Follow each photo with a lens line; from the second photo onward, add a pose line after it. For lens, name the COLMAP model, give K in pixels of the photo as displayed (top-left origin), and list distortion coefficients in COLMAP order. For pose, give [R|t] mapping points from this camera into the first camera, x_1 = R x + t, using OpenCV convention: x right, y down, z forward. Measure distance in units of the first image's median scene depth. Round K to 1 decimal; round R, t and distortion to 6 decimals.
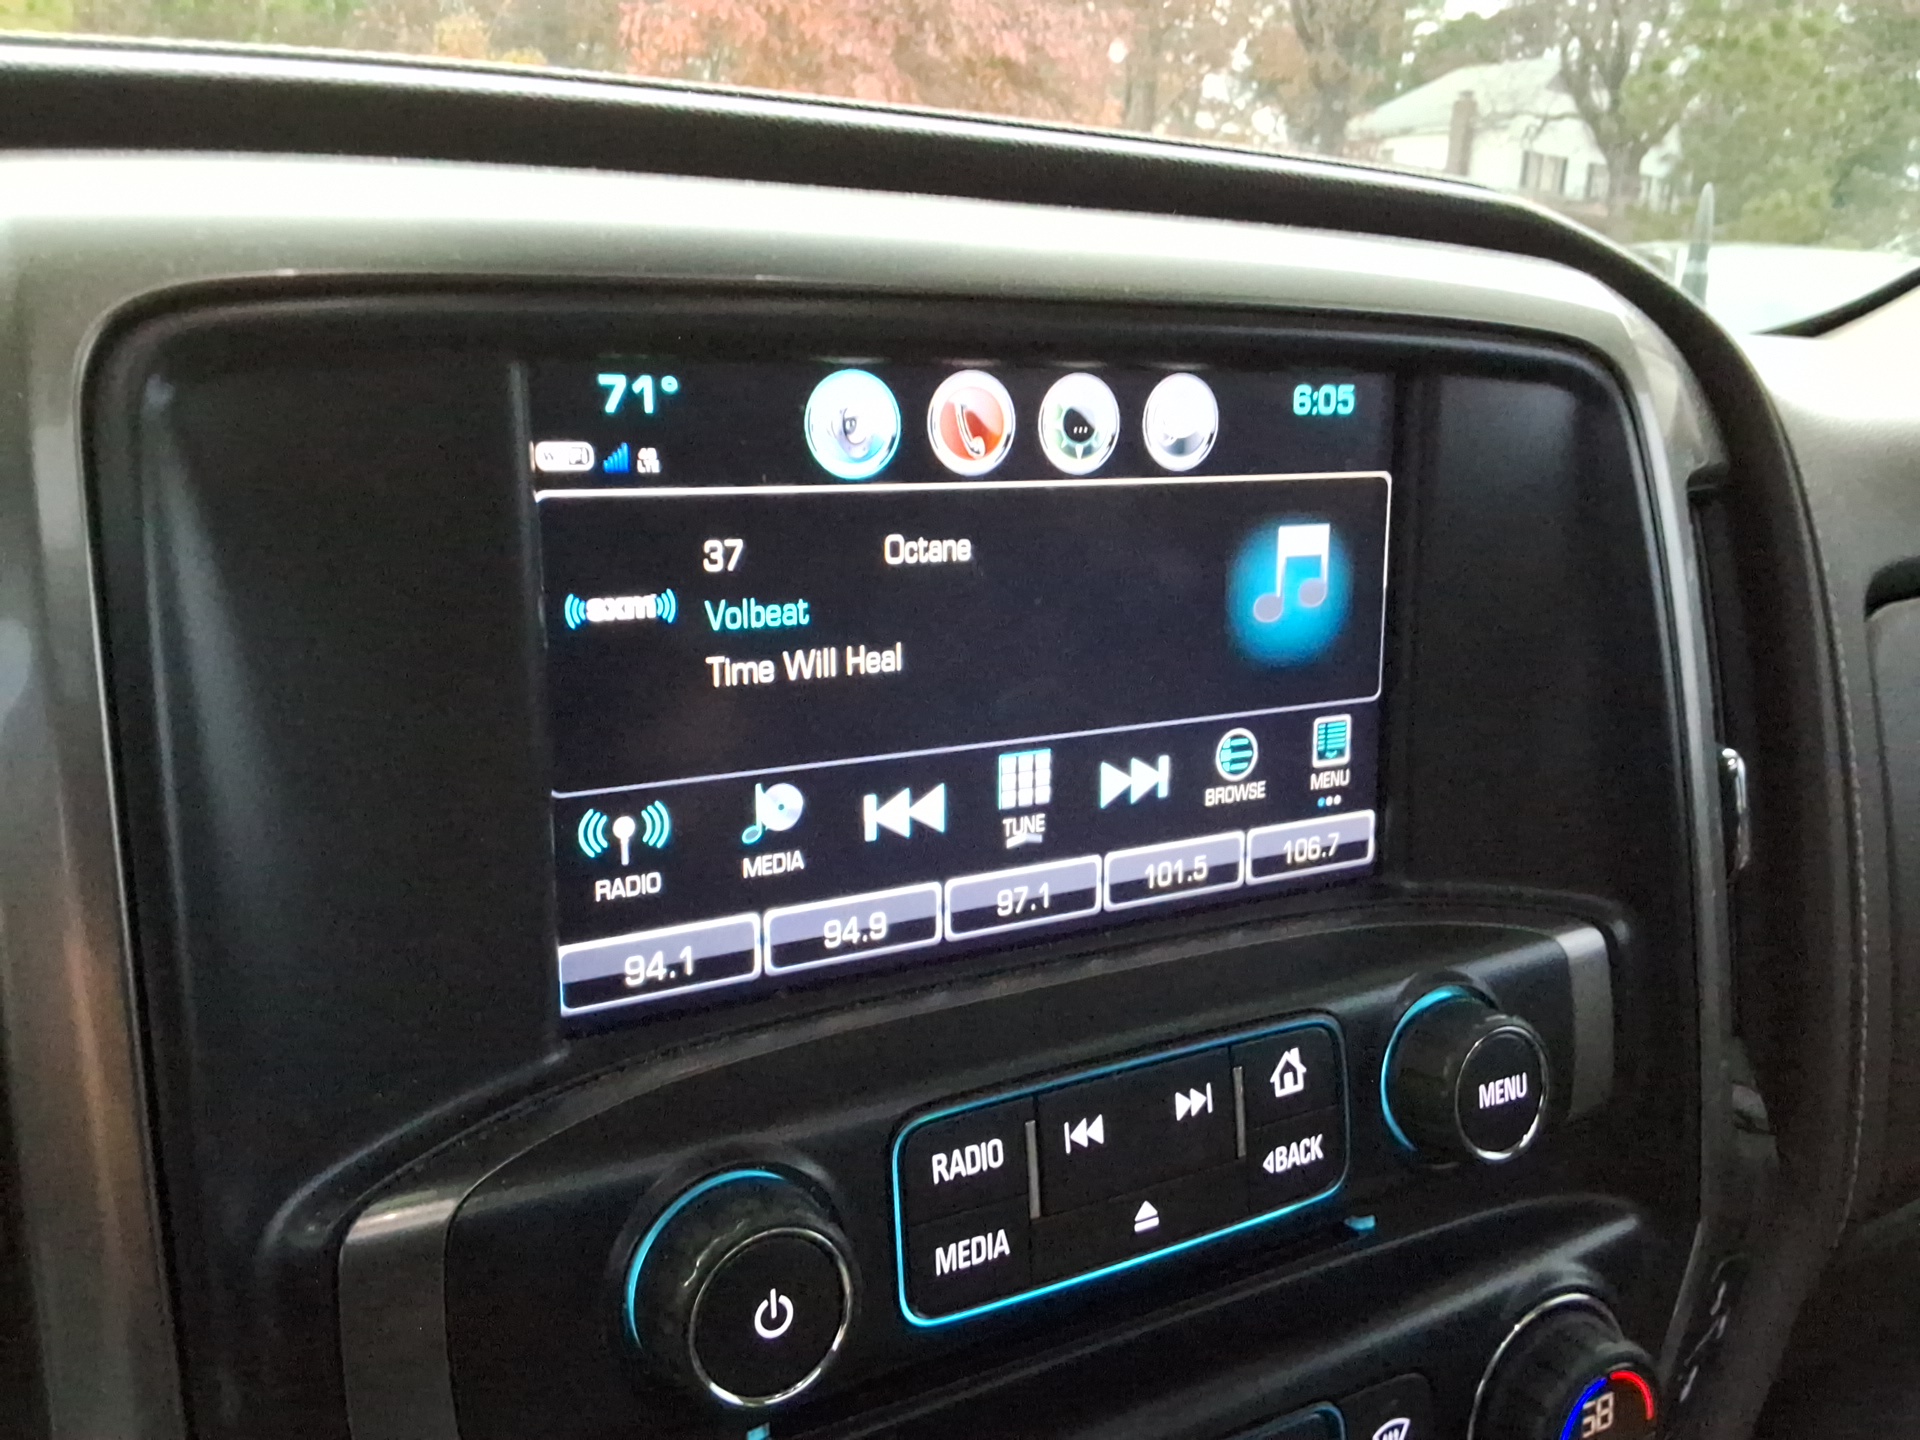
lens RADIAL K [[1546.5, 0, 970.0], [0, 1546.5, 695.0], [0, 0, 1]] dist [0.104074, -0.159394]
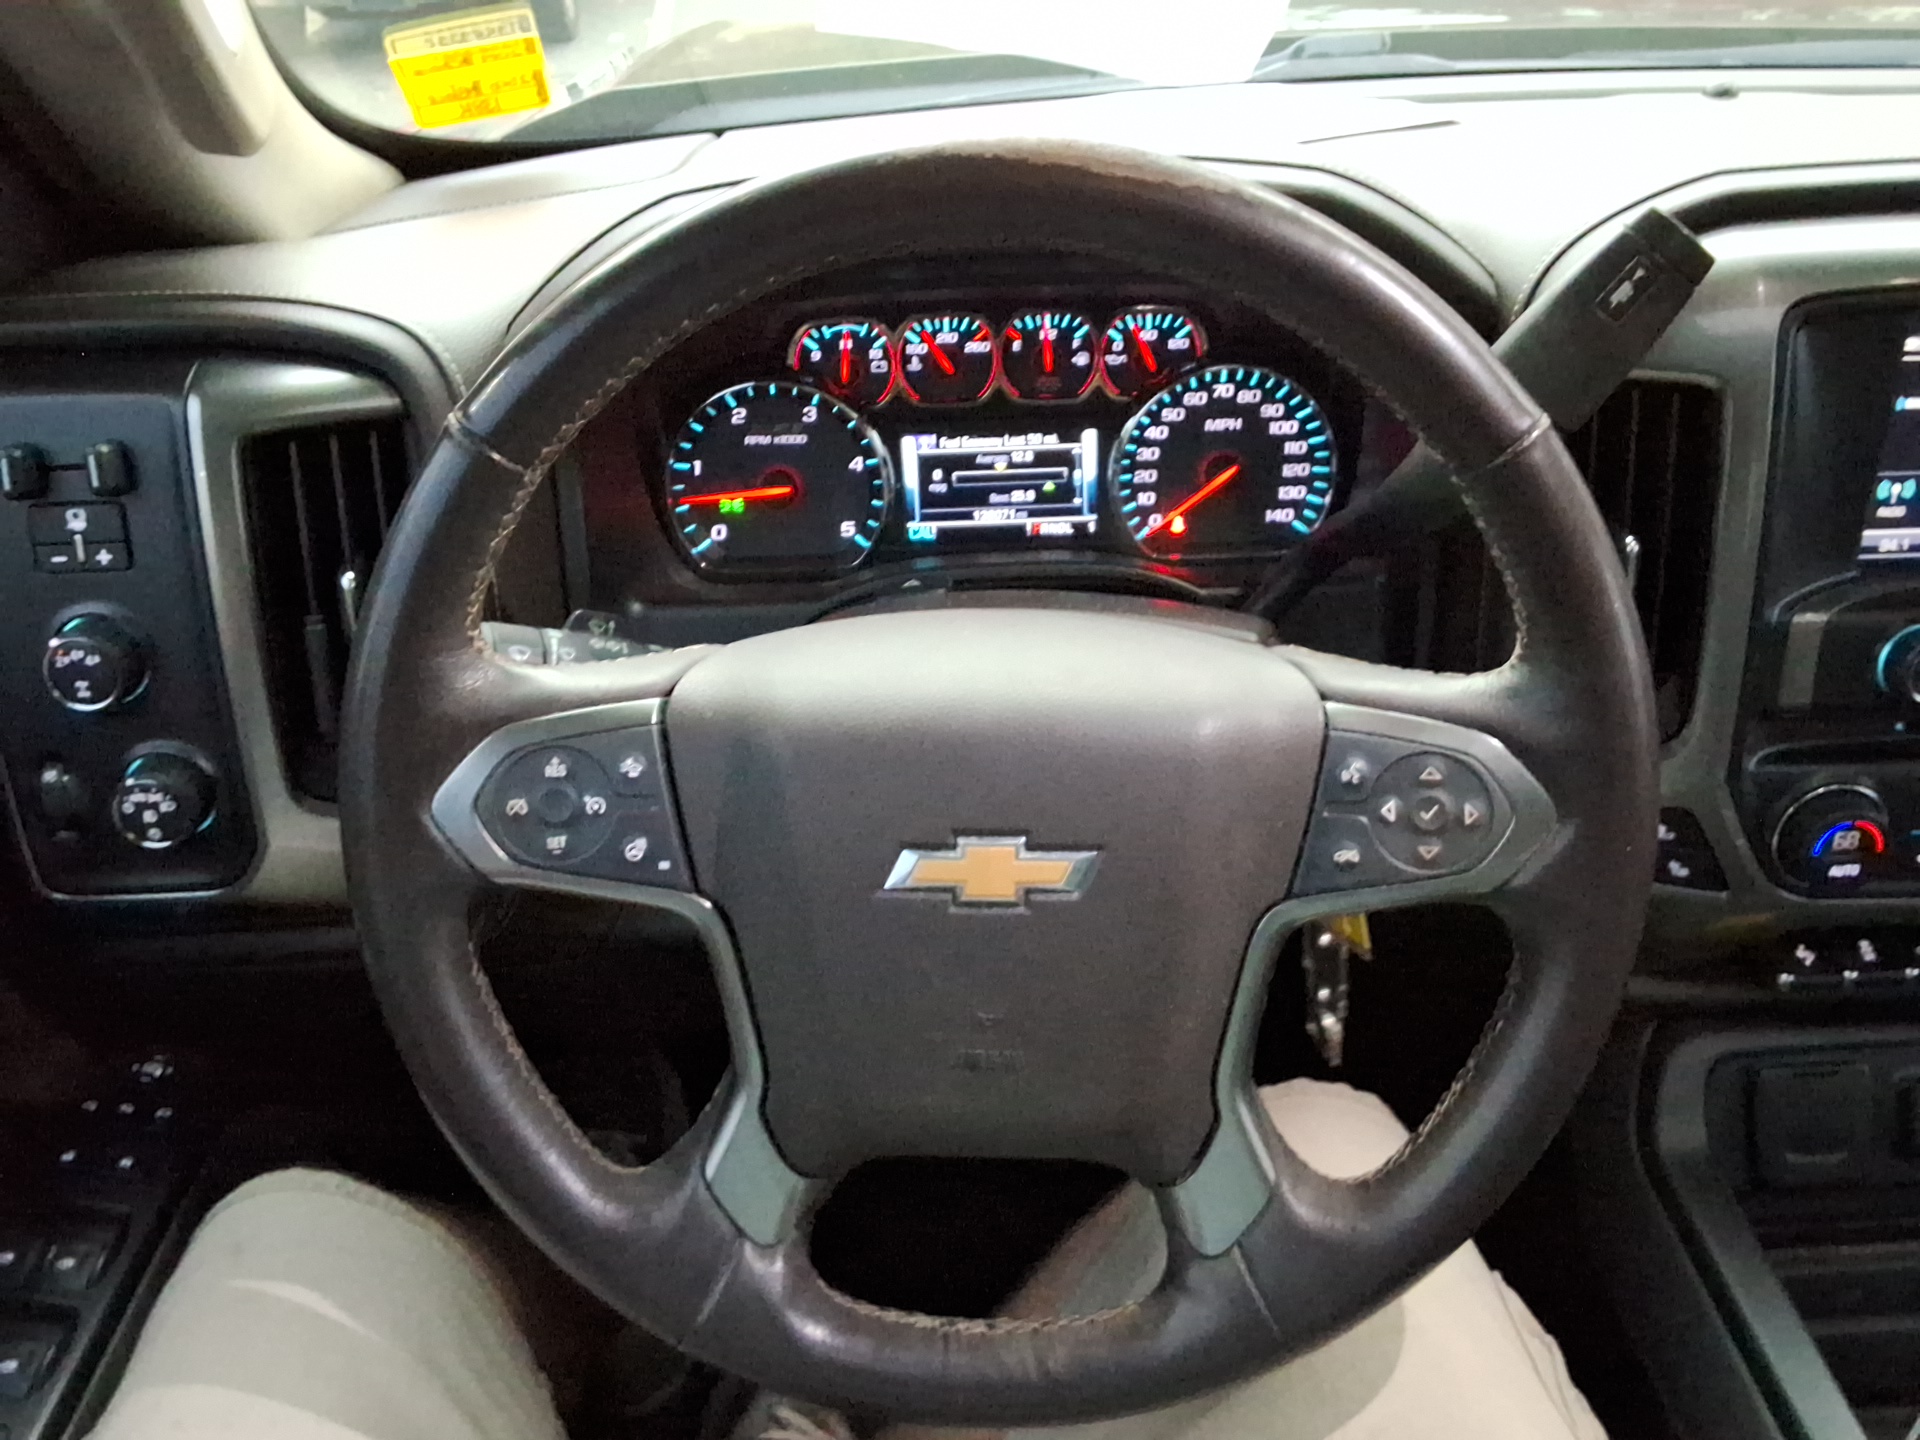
lens RADIAL K [[1546.5, 0, 979.2], [0, 1546.5, 701.6], [0, 0, 1]] dist [0.104074, -0.159394]
pose [[0.886045, 0.191437, -0.422227, -0.321147], [-0.061515, 0.951255, 0.302207, -0.215580], [0.459499, -0.241796, 0.854632, -1.574824]]
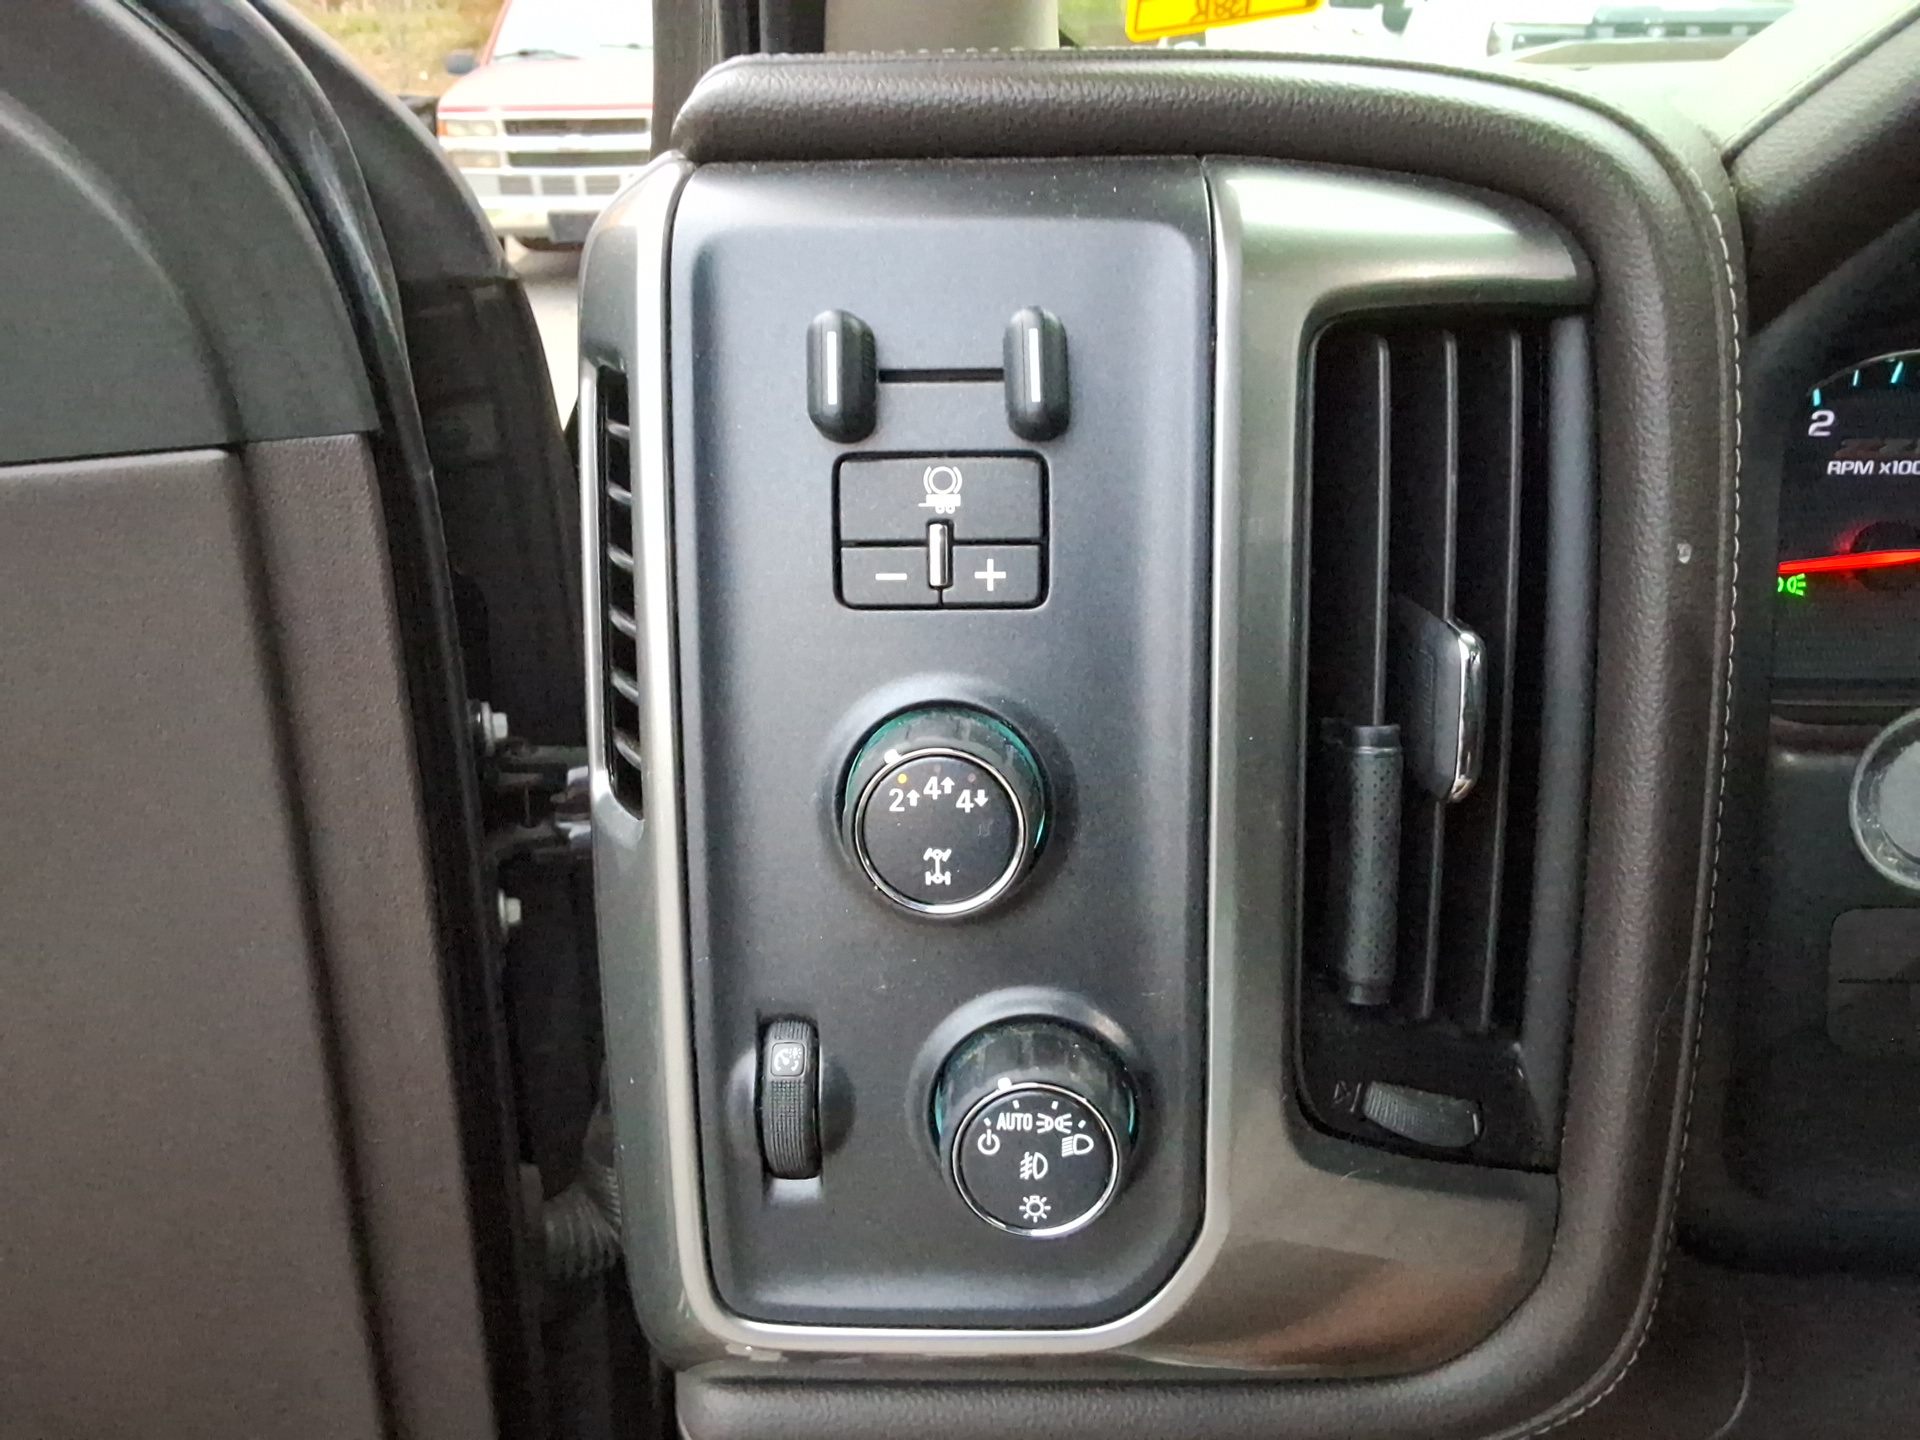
lens RADIAL K [[1546.5, 0, 944.6], [0, 1546.5, 702.5], [0, 0, 1]] dist [0.104074, -0.159394]
pose [[0.838544, 0.153906, -0.522644, -1.656382], [-0.075725, 0.982884, 0.167941, 0.184455], [0.539546, -0.101249, 0.835846, -1.124603]]
